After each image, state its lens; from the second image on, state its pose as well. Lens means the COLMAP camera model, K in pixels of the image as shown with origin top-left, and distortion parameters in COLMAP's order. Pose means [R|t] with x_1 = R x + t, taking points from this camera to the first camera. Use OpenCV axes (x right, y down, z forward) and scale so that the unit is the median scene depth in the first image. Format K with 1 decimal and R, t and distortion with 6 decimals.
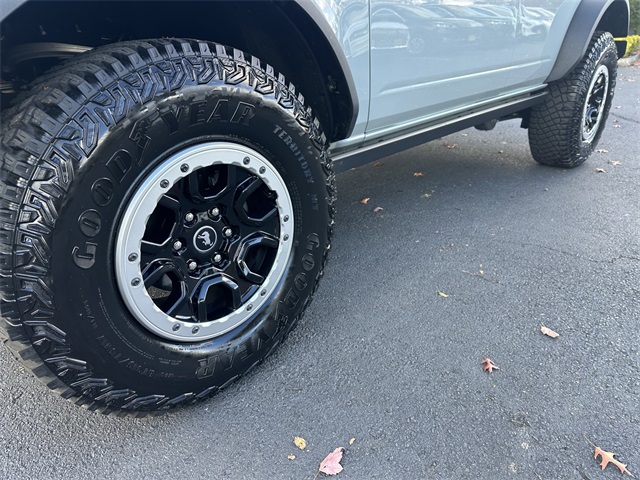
lens RADIAL K [[448.4, 0, 323.7], [0, 448.4, 229.5], [0, 0, 1]] dist [0.089701, -0.118595]
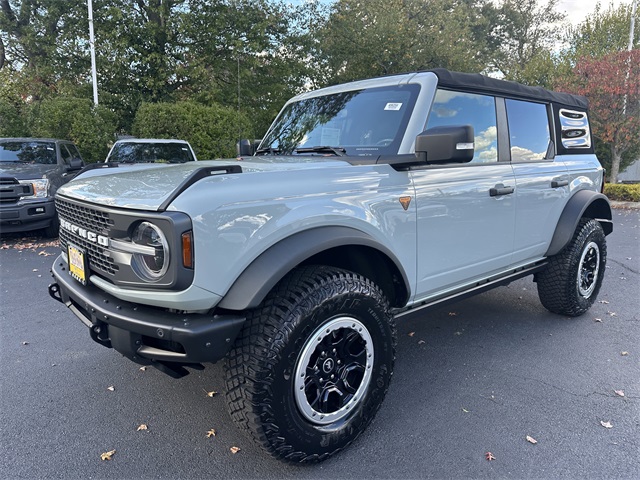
lens RADIAL K [[448.4, 0, 323.7], [0, 448.4, 229.5], [0, 0, 1]] dist [0.089701, -0.118595]
pose [[0.994781, 0.038313, -0.094563, -0.113180], [-0.059443, 0.970908, -0.231958, -0.082444], [0.082925, 0.236369, 0.968118, -0.860762]]
